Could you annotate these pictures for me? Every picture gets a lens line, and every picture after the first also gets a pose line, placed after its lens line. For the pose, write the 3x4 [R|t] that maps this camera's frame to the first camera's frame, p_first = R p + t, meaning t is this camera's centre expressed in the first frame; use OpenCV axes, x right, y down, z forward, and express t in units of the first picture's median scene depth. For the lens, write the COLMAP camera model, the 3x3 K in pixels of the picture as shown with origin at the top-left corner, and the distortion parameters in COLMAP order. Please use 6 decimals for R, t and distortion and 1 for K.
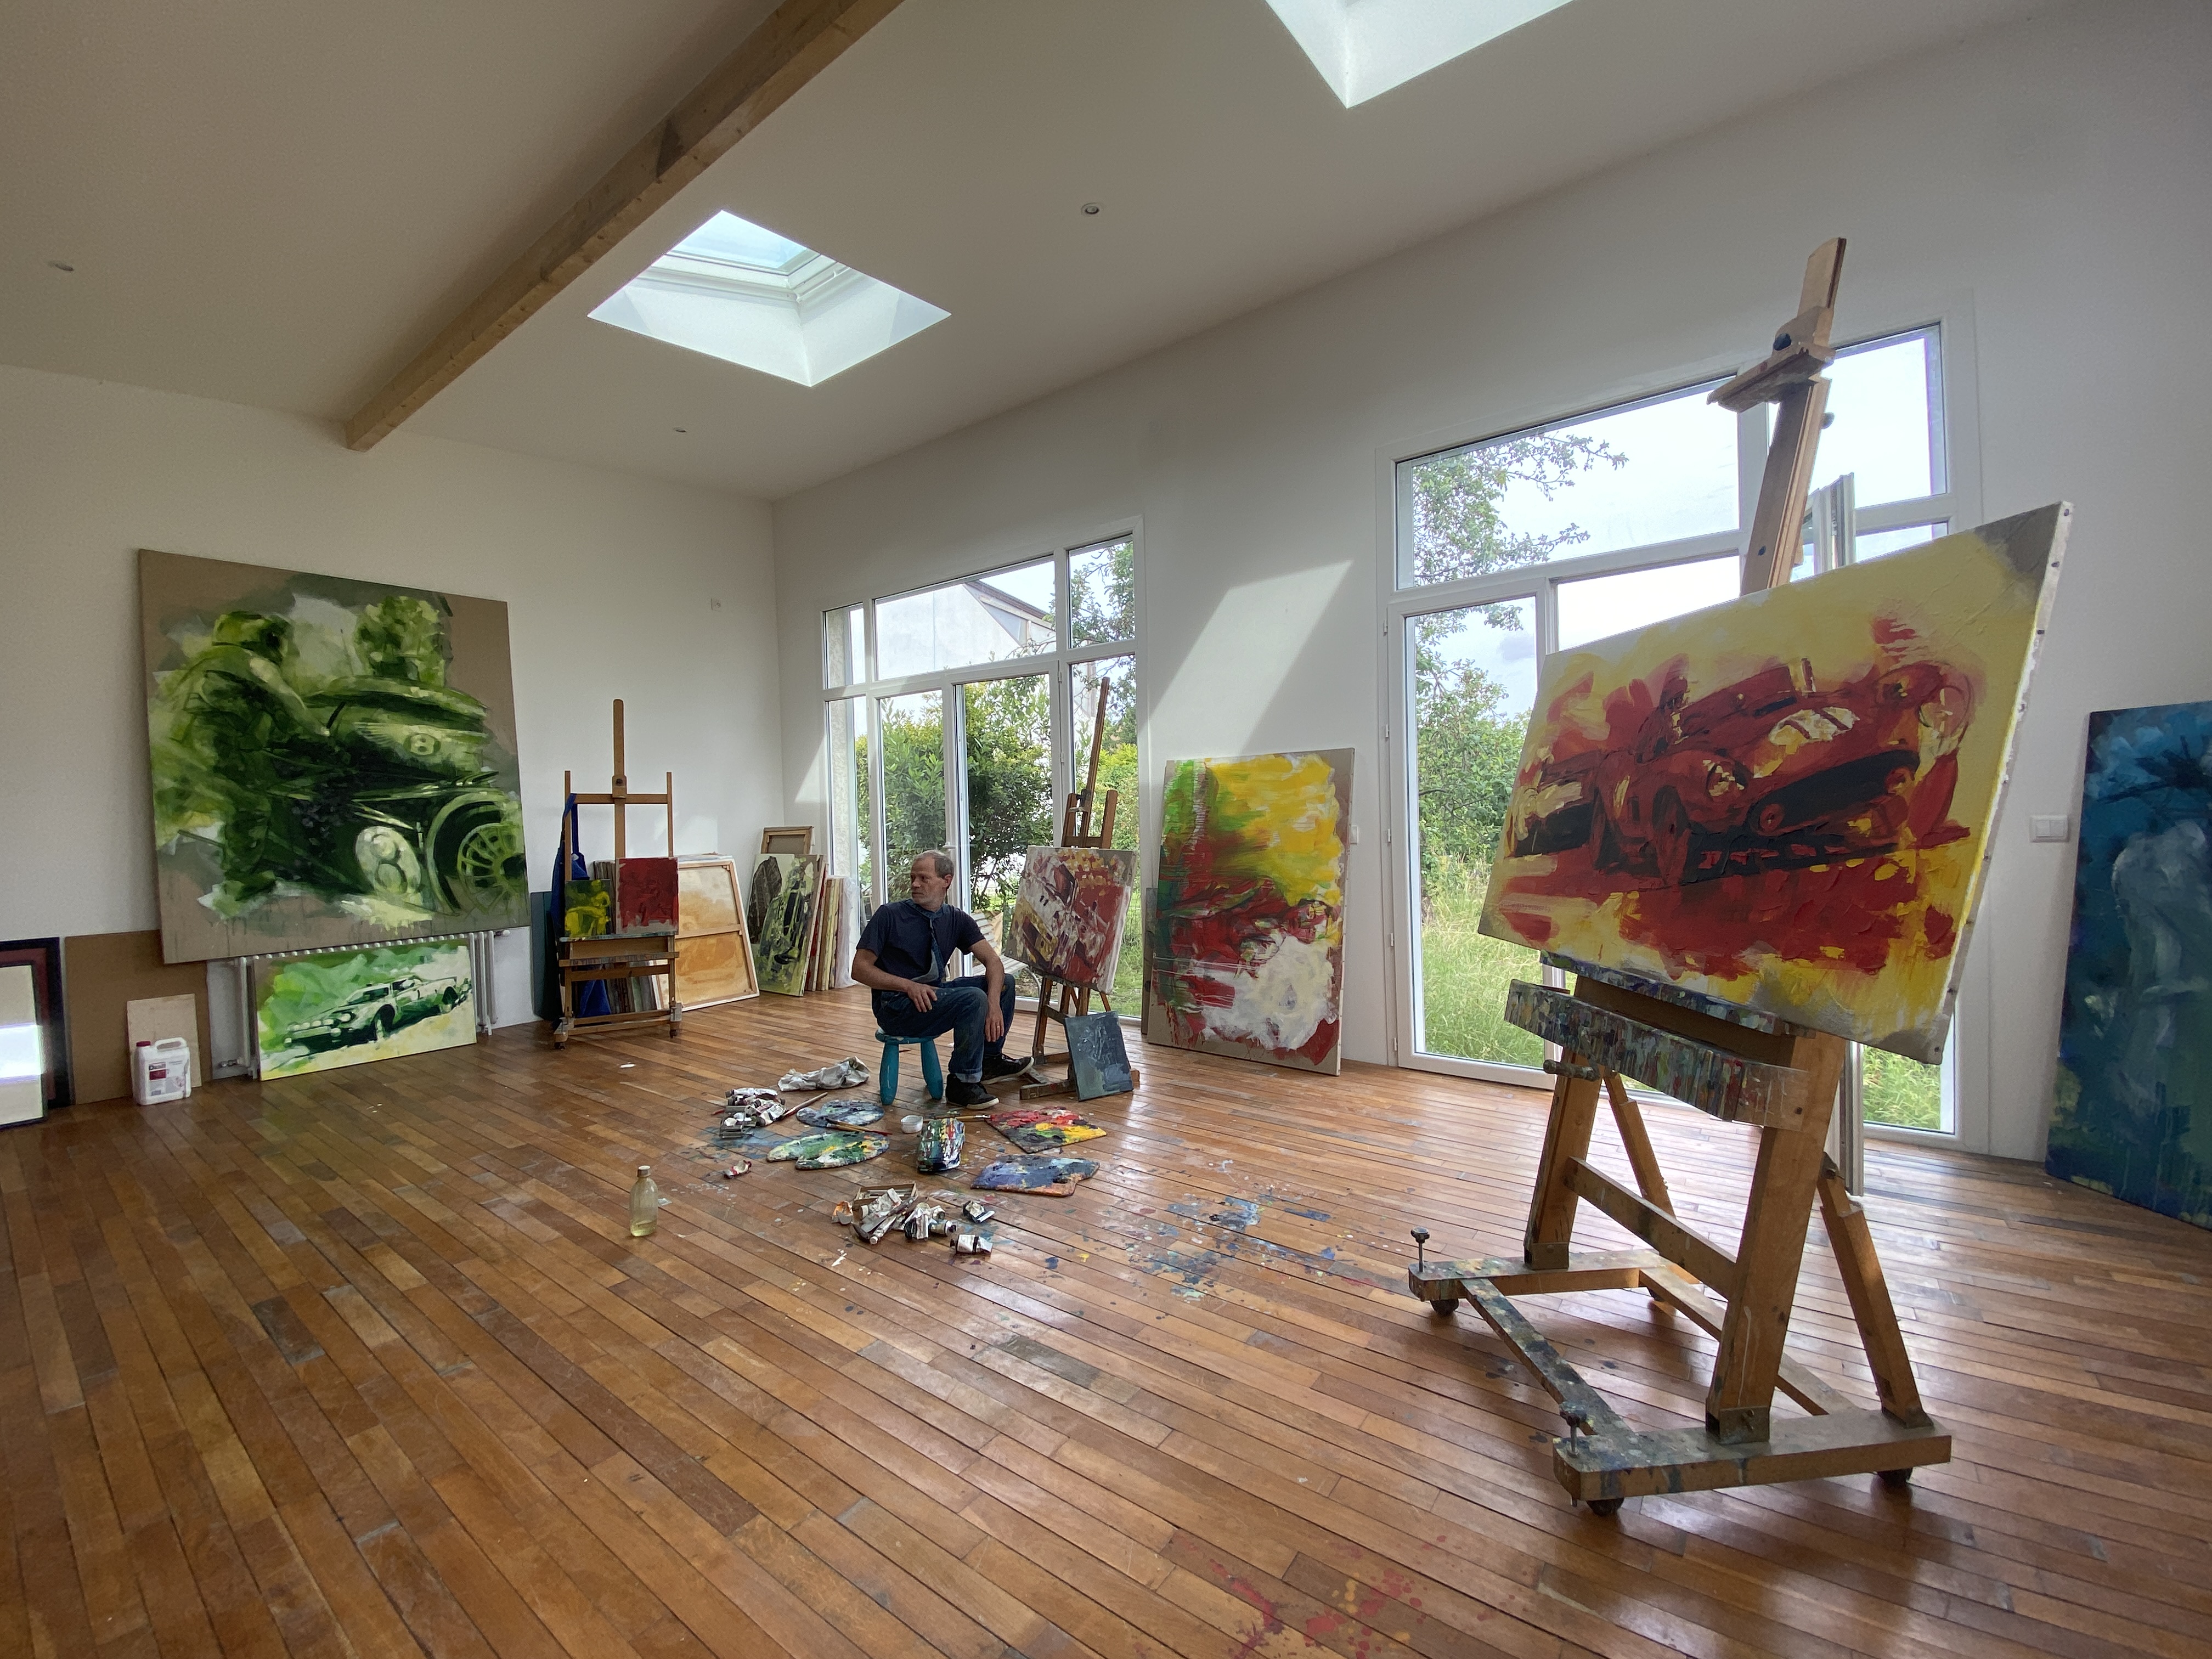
lens RADIAL K [[880.1, 0, 1104.8], [0, 880.1, 832.0], [0, 0, 1]] dist [0.000765, -0.000317]
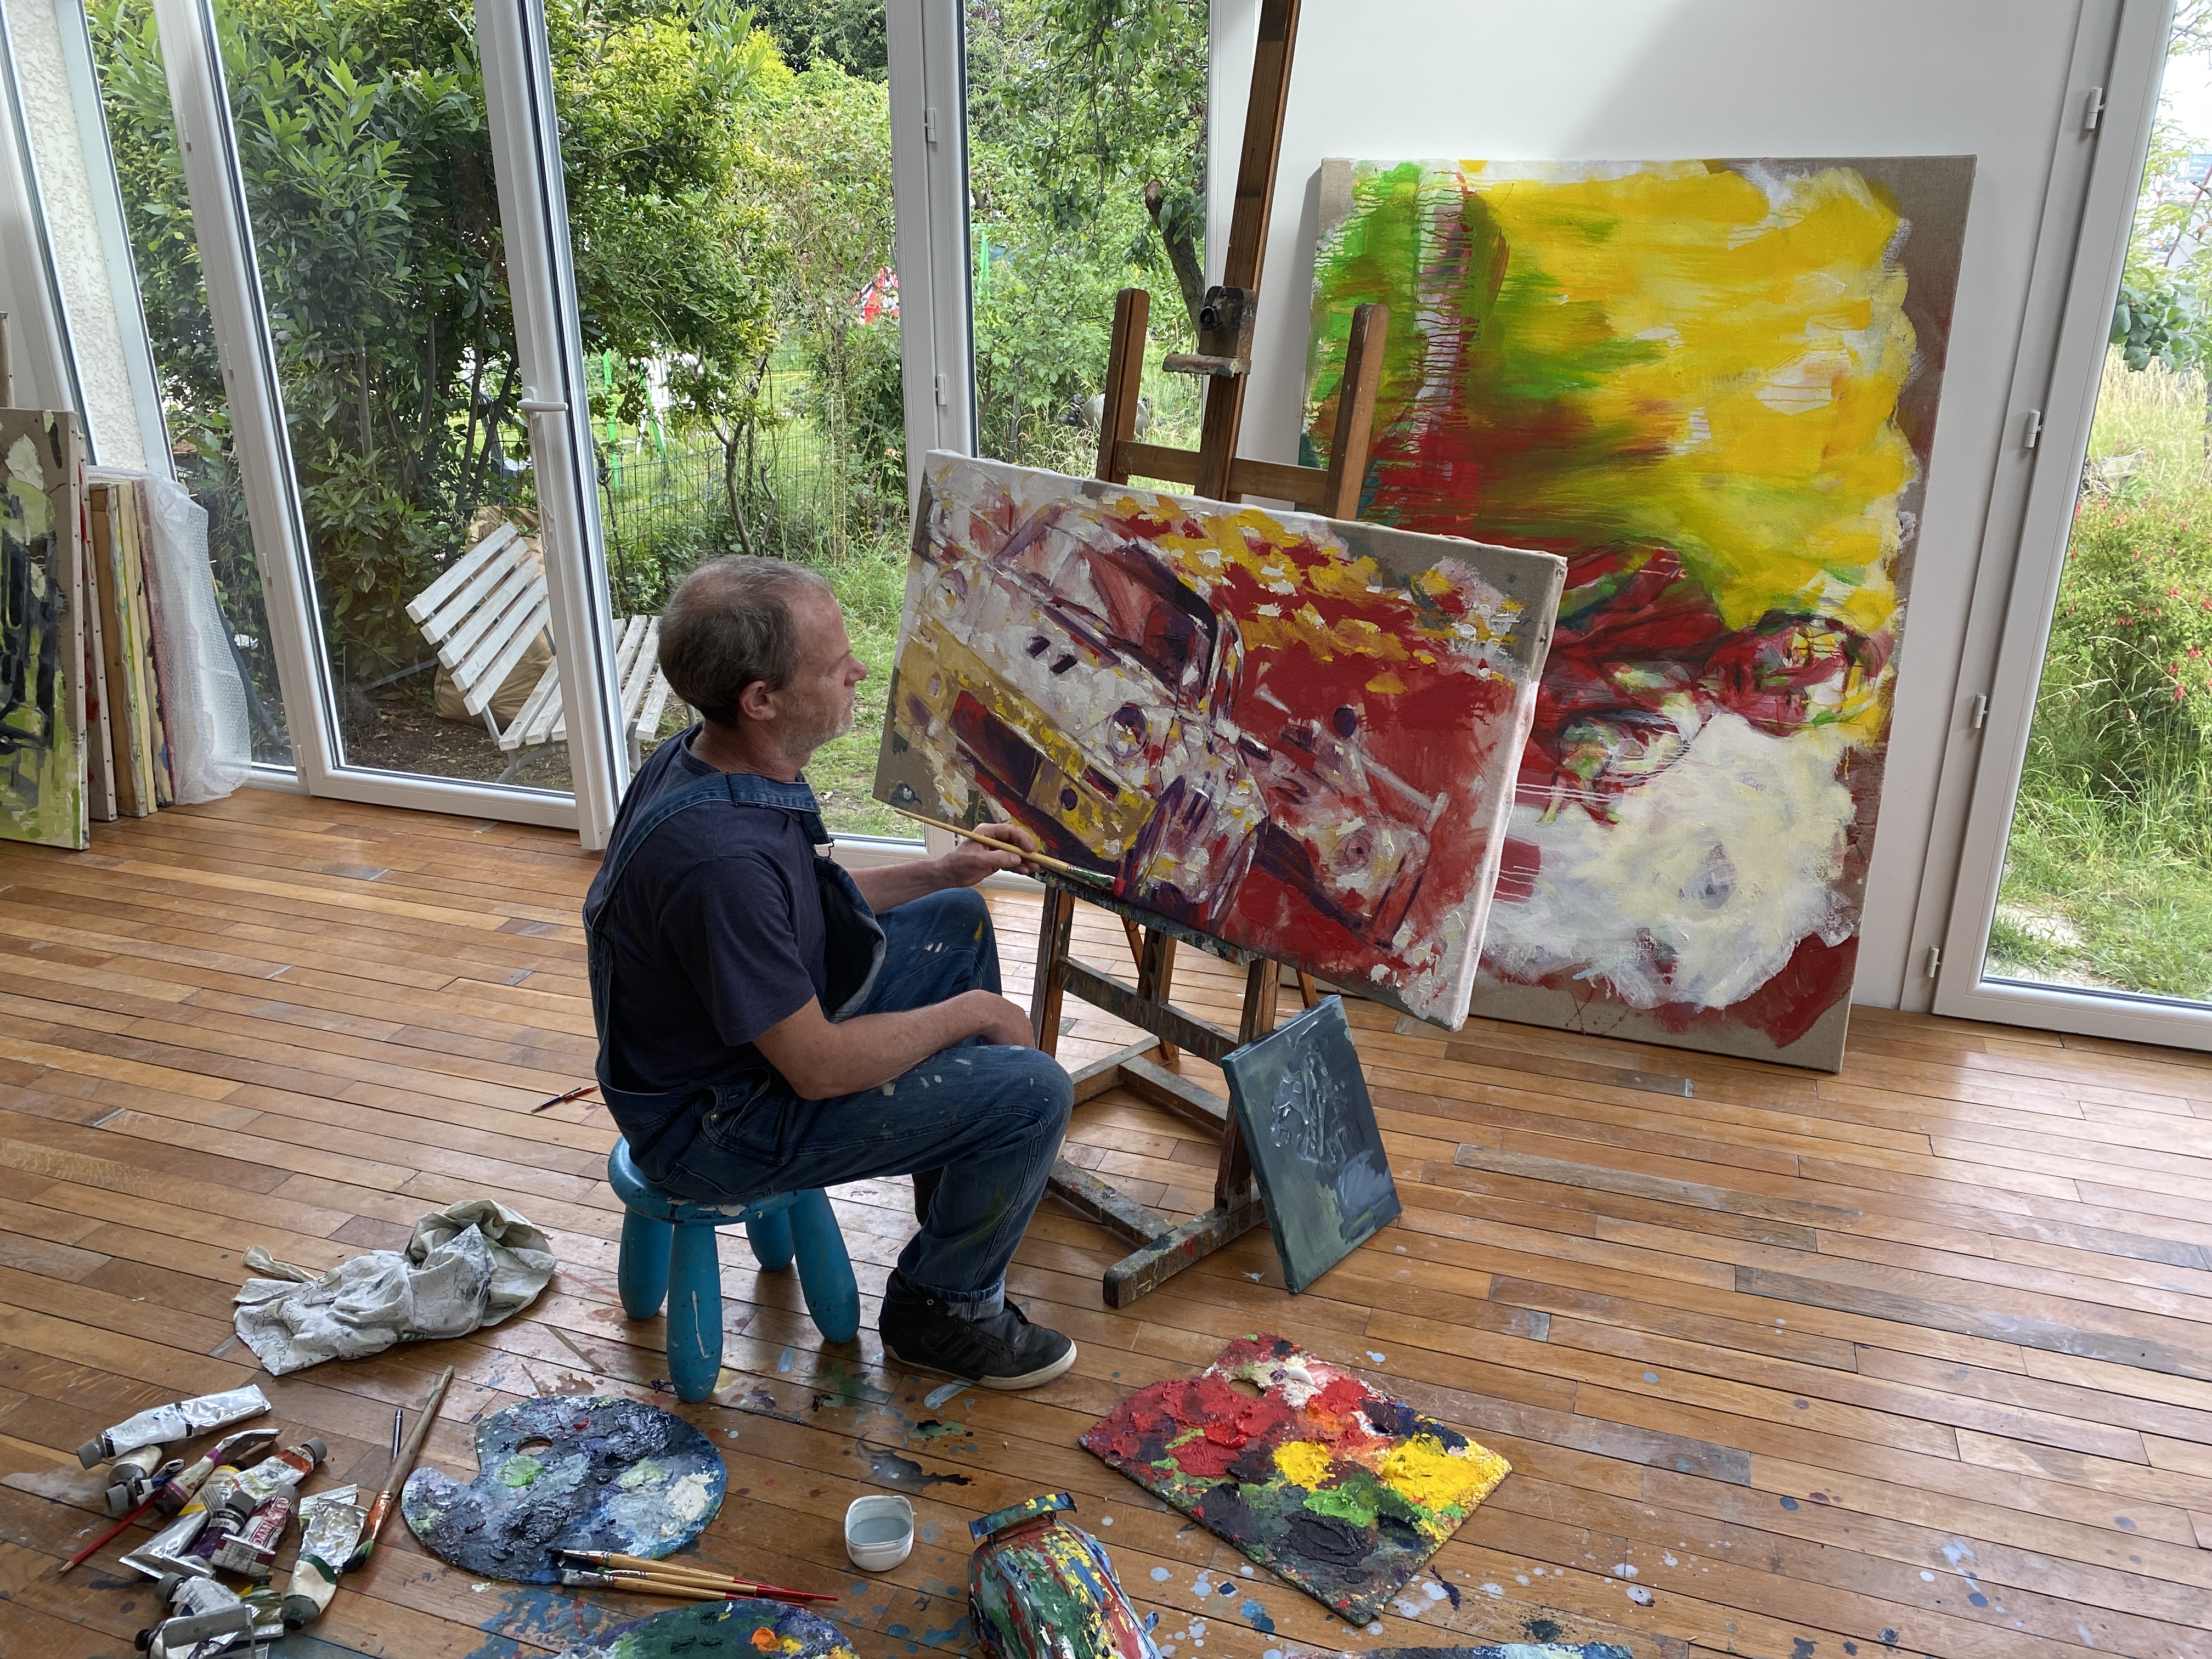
lens RADIAL K [[1673.7, 0, 1102.9], [0, 1673.7, 829.2], [0, 0, 1]] dist [0.013422, -0.019562]
pose [[0.950623, -0.097405, 0.294667, -0.264683], [-0.012188, 0.937021, 0.349059, -0.081898], [-0.310109, -0.335415, 0.889567, 0.502309]]
